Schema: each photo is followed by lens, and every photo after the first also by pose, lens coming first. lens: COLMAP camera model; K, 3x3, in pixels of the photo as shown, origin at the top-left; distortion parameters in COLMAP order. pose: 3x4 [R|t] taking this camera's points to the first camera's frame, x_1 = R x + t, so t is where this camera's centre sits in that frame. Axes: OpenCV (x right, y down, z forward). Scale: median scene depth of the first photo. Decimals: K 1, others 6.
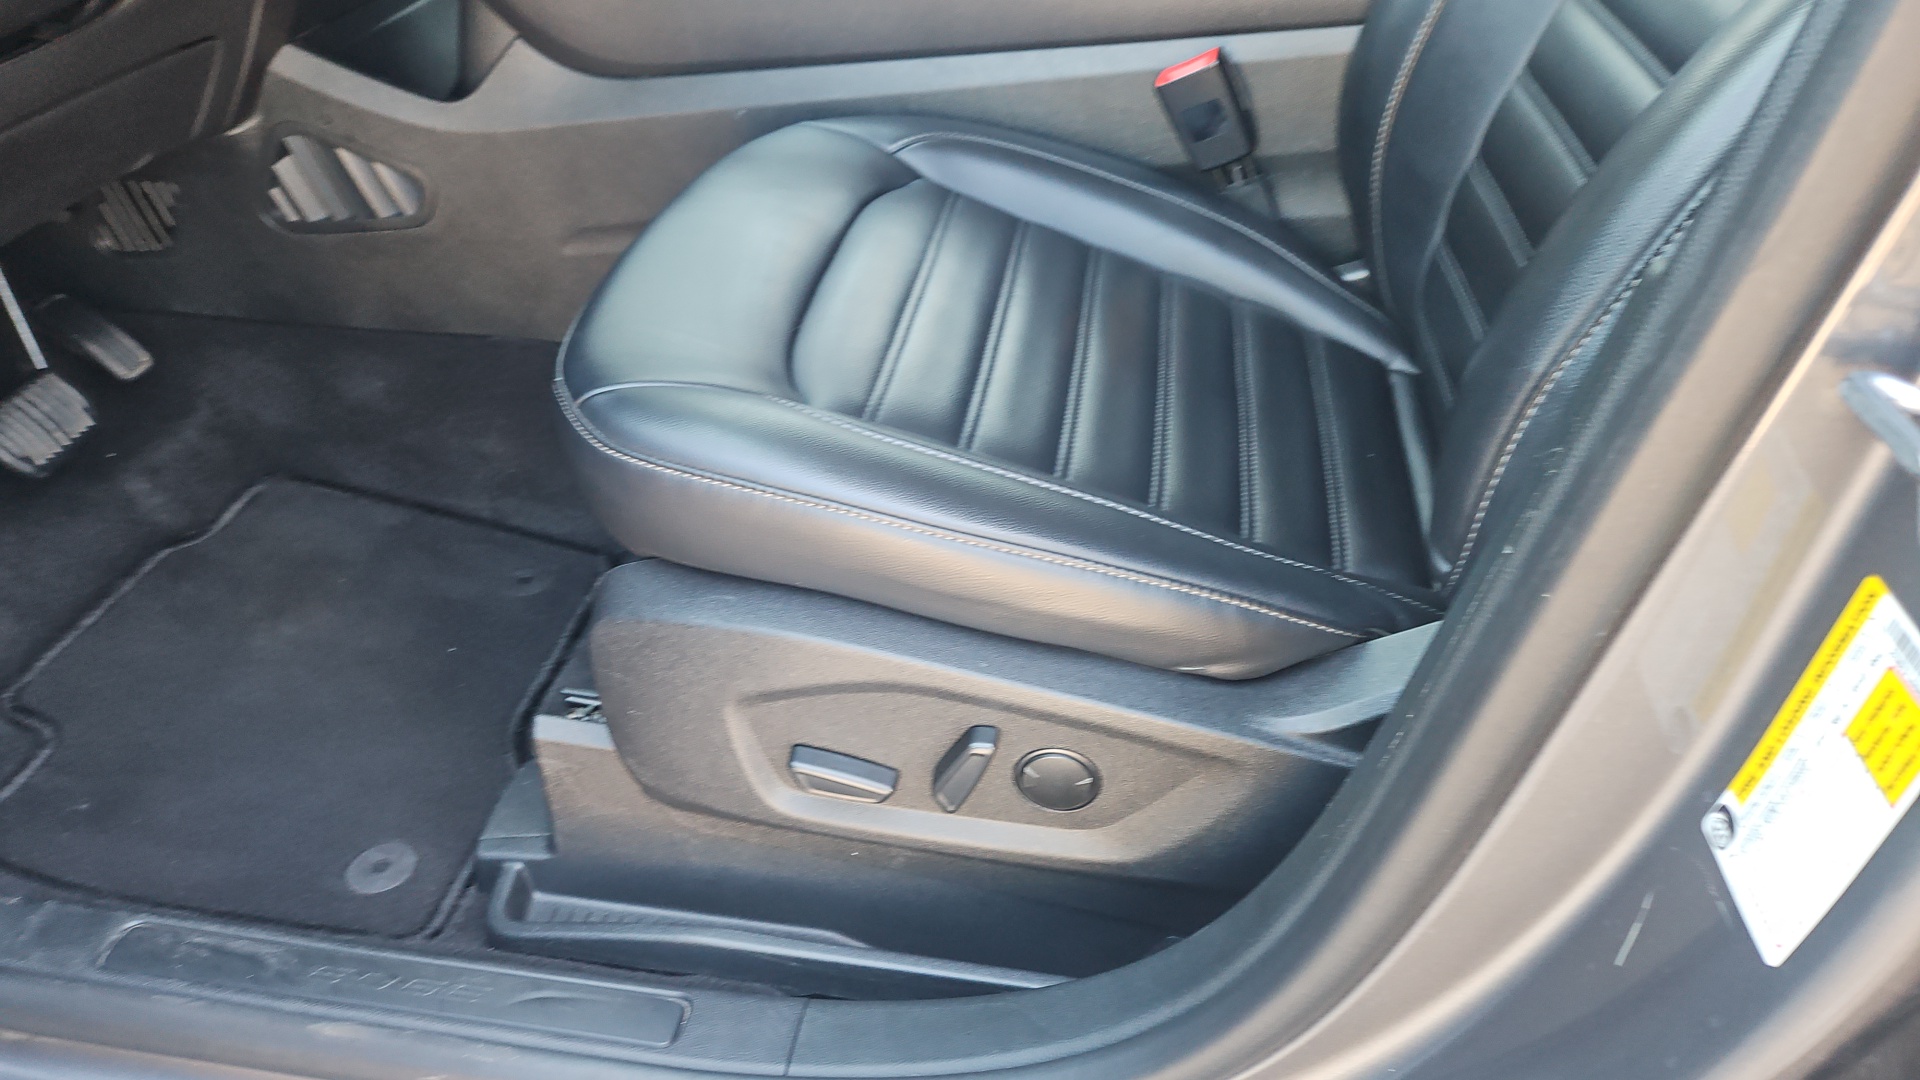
lens RADIAL K [[1330.4, 0, 908.4], [0, 1330.4, 504.6], [0, 0, 1]] dist [0.004265, -0.002688]
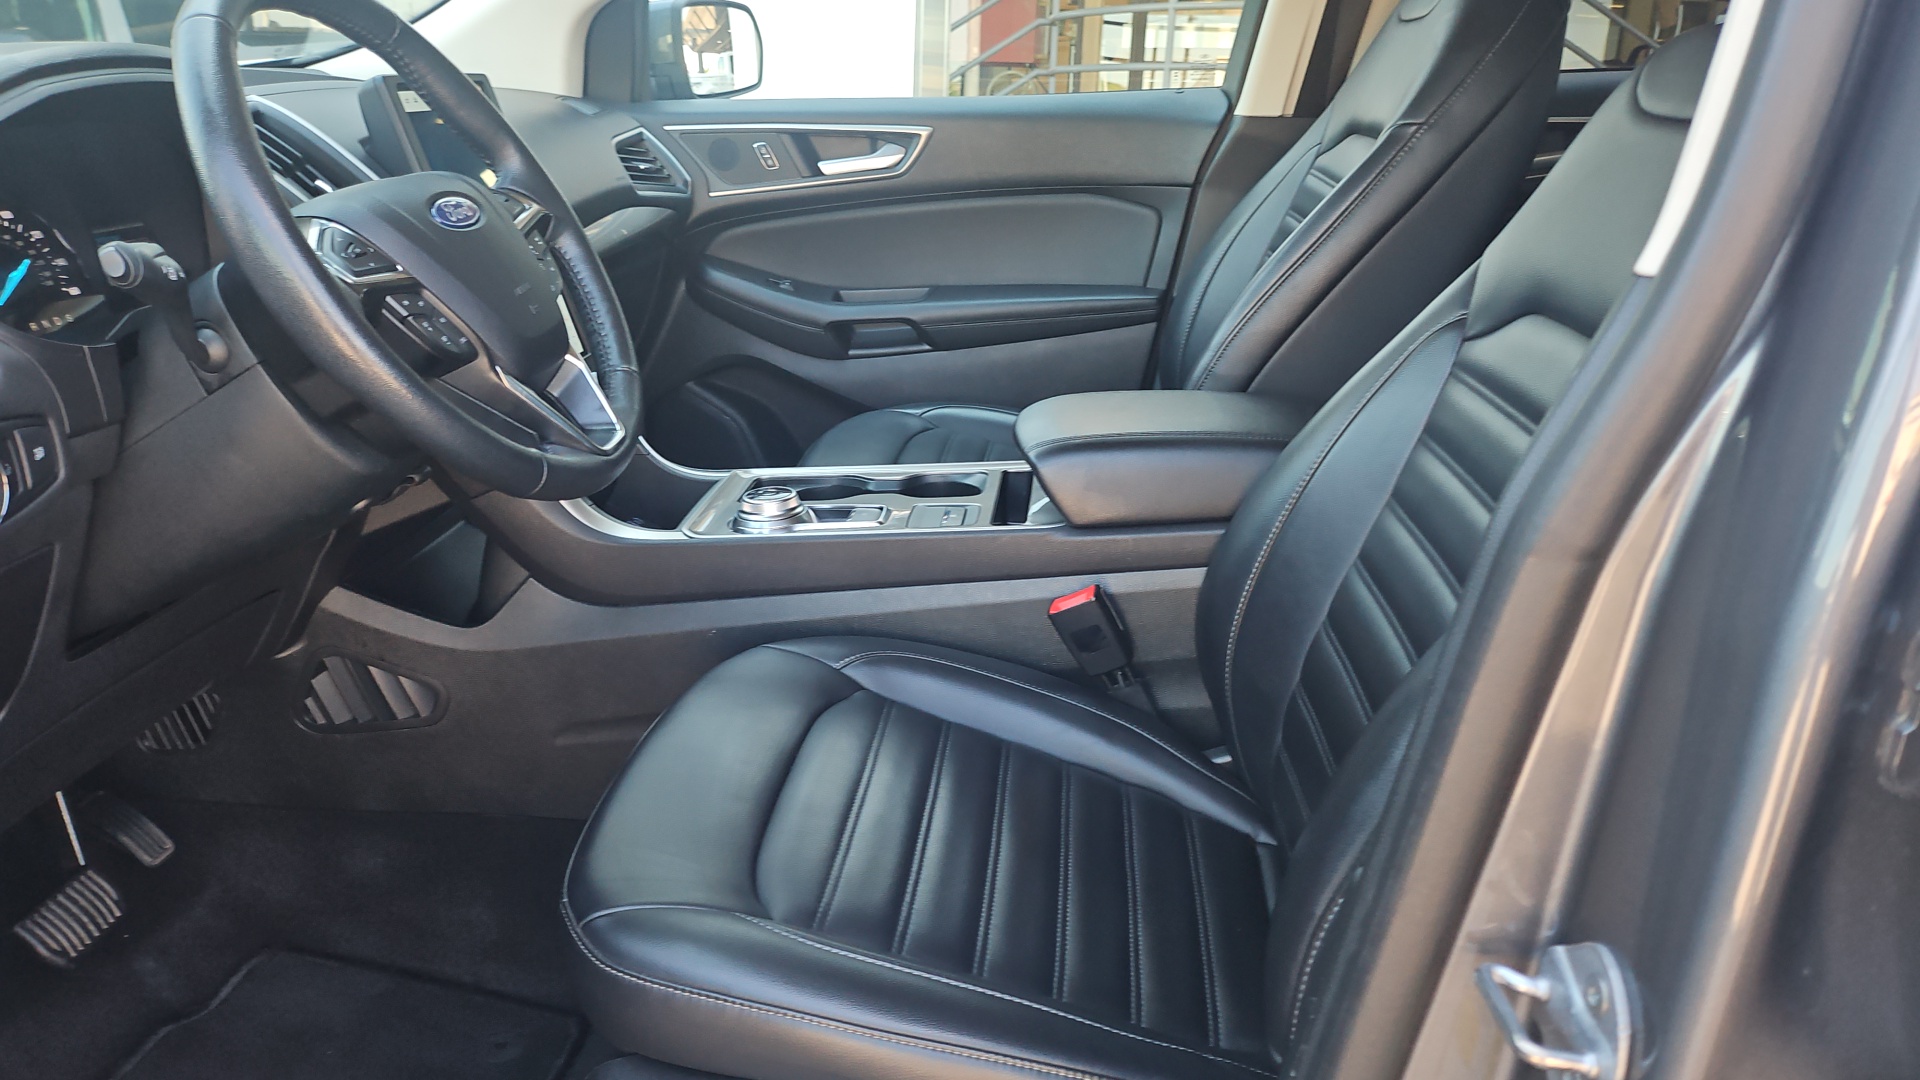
lens RADIAL K [[1300.1, 0, 926.9], [0, 1300.1, 516.7], [0, 0, 1]] dist [0.052088, -0.068223]
pose [[0.998453, -0.008173, 0.055007, 0.004530], [0.022659, 0.963100, -0.268189, -0.074240], [-0.050785, 0.269021, 0.961795, -0.190708]]
